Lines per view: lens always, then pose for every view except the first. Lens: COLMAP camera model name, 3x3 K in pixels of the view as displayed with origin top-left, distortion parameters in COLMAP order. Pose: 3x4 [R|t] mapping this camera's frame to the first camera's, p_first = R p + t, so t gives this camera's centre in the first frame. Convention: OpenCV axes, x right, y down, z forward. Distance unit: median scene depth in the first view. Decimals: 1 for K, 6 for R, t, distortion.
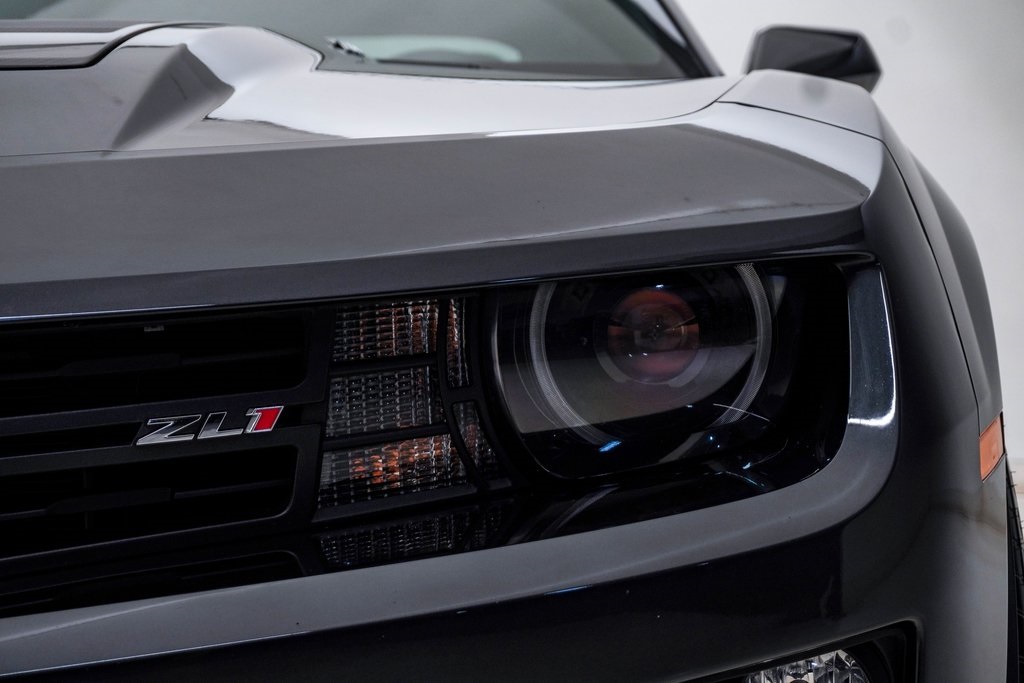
lens RADIAL K [[2184.5, 0, 510.5], [0, 2184.5, 338.5], [0, 0, 1]] dist [0.007890, 0.000000]
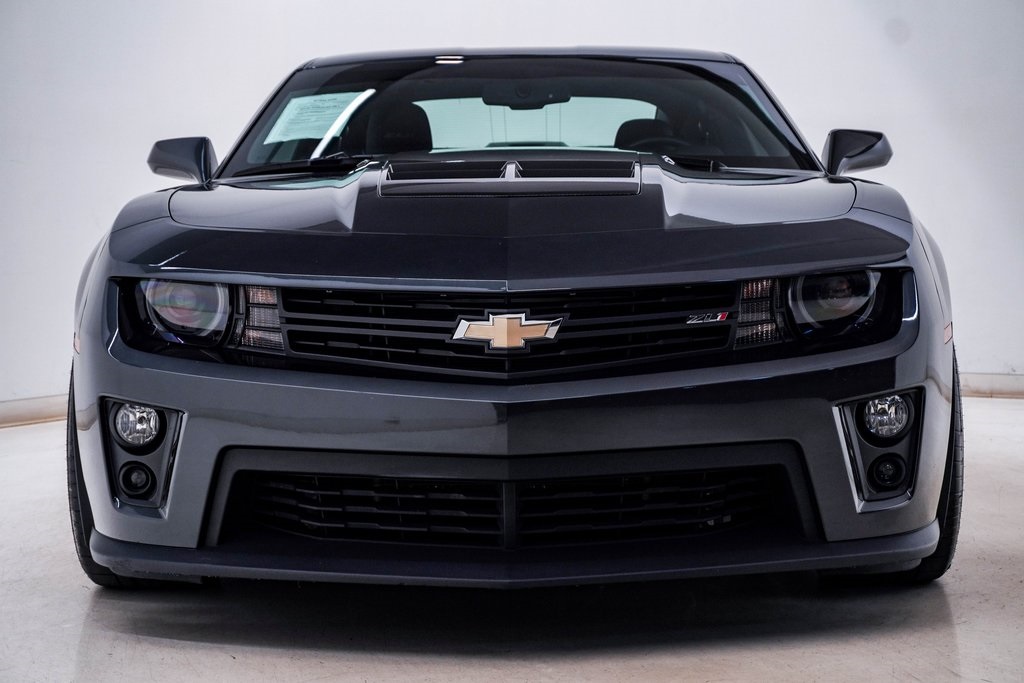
lens RADIAL K [[2184.5, 0, 513.0], [0, 2184.5, 344.1], [0, 0, 1]] dist [0.007890, 0.000000]
pose [[0.999674, 0.013774, 0.021486, -0.455435], [-0.014246, 0.999657, 0.021976, 0.010642], [-0.021175, -0.022274, 0.999528, -2.052728]]
